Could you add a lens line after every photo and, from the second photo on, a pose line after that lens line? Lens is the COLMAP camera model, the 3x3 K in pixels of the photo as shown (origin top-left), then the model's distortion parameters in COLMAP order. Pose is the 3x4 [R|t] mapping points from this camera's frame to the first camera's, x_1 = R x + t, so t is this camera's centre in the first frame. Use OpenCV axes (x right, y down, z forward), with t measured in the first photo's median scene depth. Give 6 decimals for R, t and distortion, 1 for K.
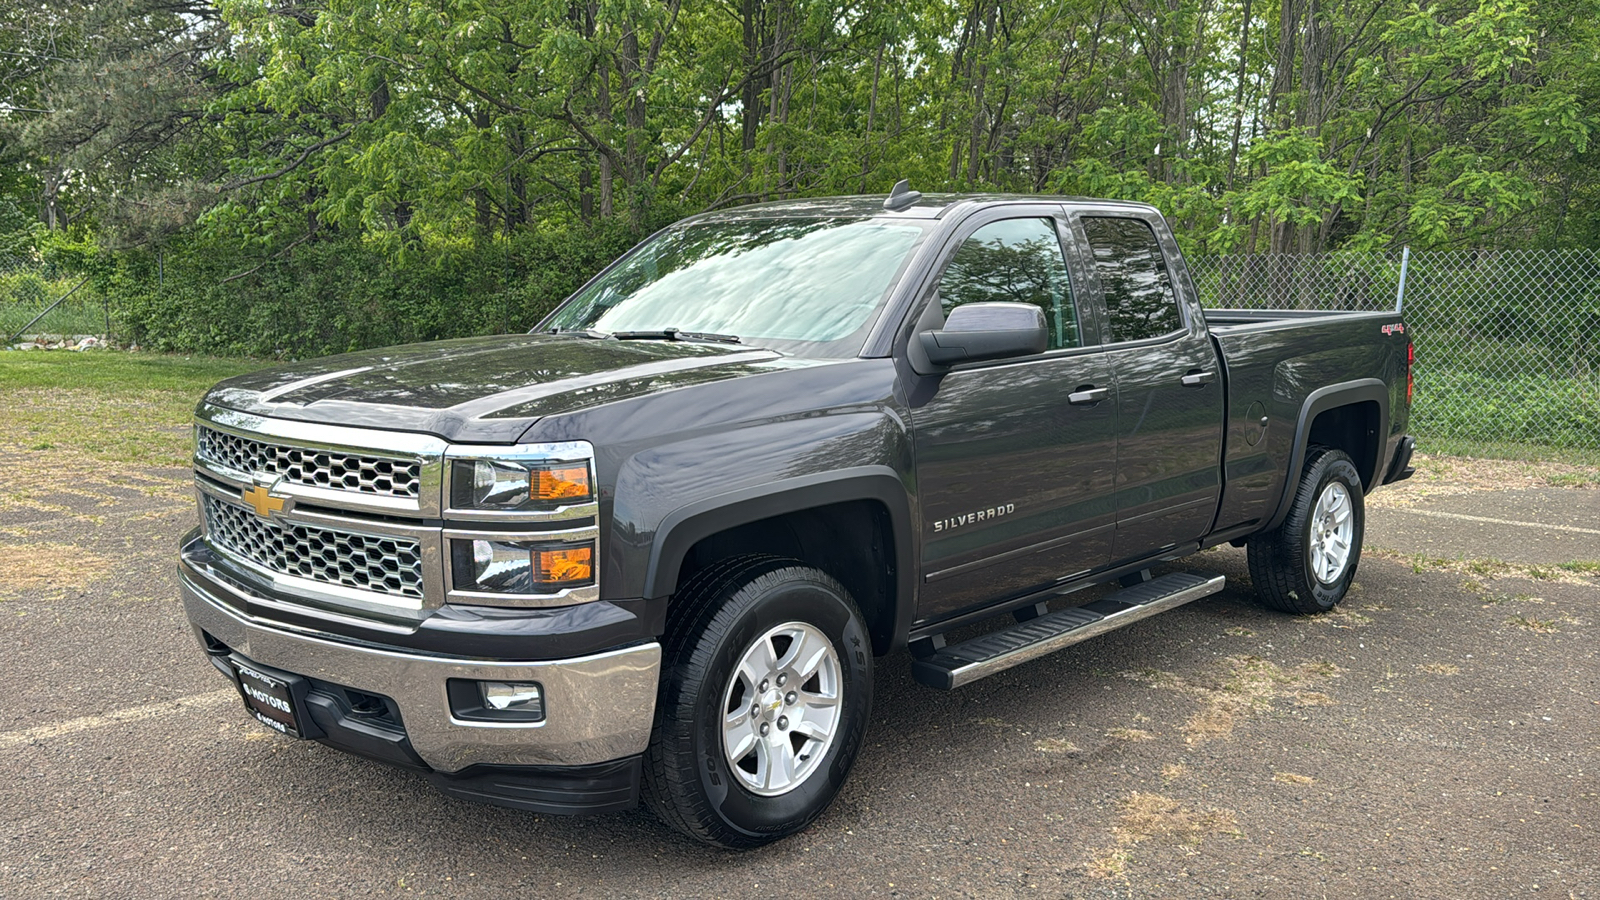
lens RADIAL K [[1364.7, 0, 800.0], [0, 1364.7, 450.0], [0, 0, 1]] dist [0.163506, -0.350318]
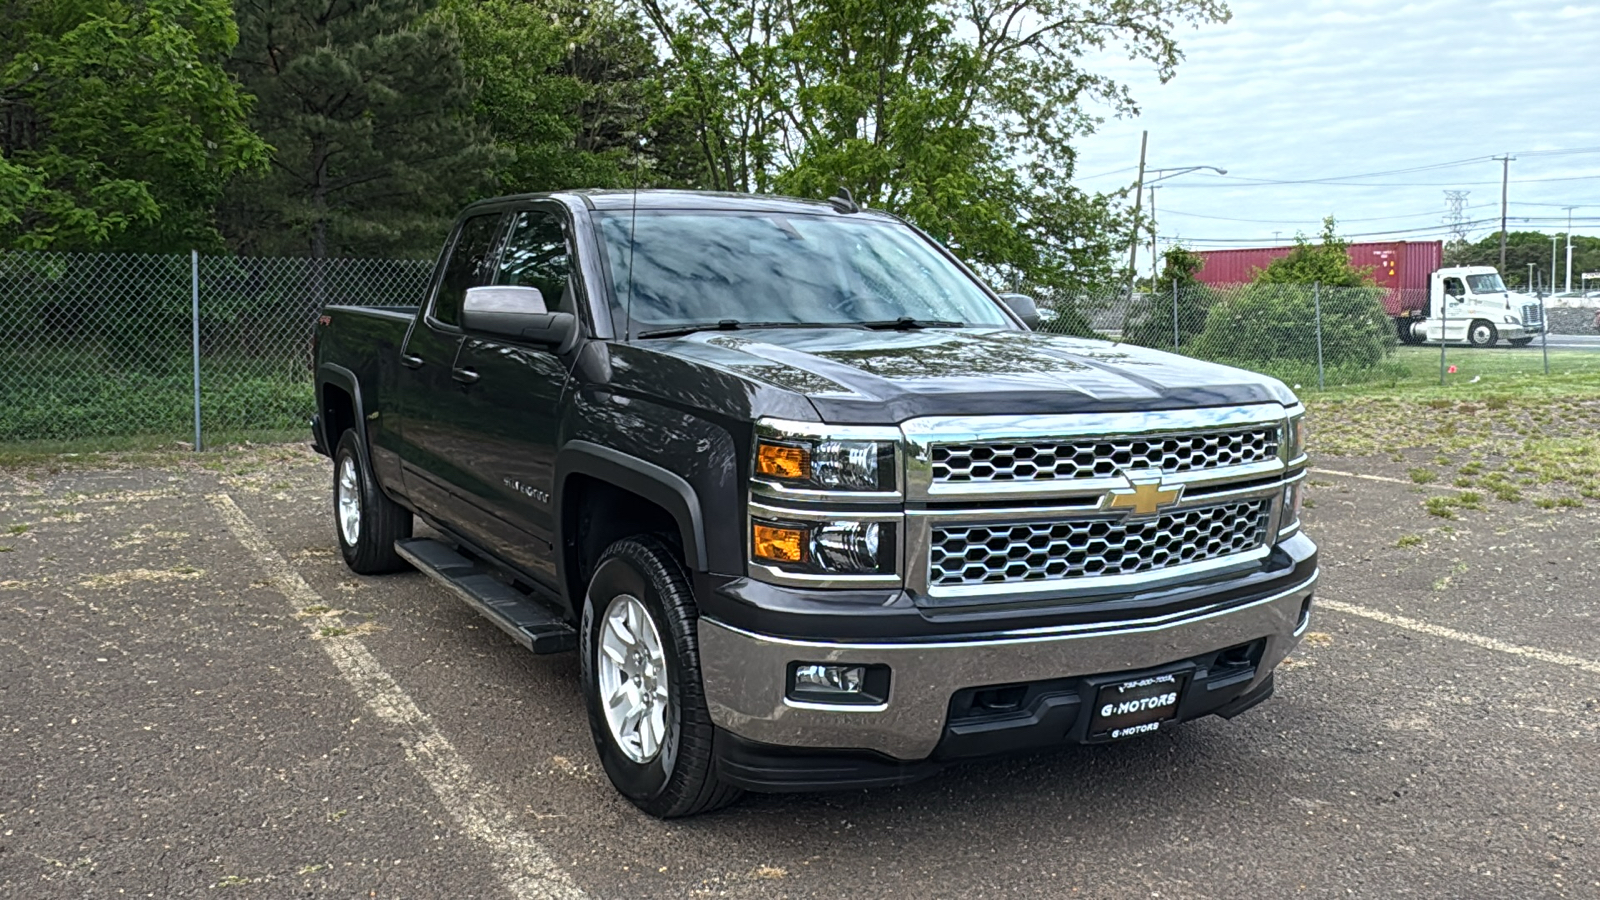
lens RADIAL K [[1324.5, 0, 800.0], [0, 1324.5, 450.0], [0, 0, 1]] dist [-0.016544, 0.000661]
pose [[0.285623, -0.108589, 0.952170, -1.355489], [0.106188, 0.991028, 0.081167, -0.098612], [-0.952441, 0.077926, 0.294591, 0.979542]]
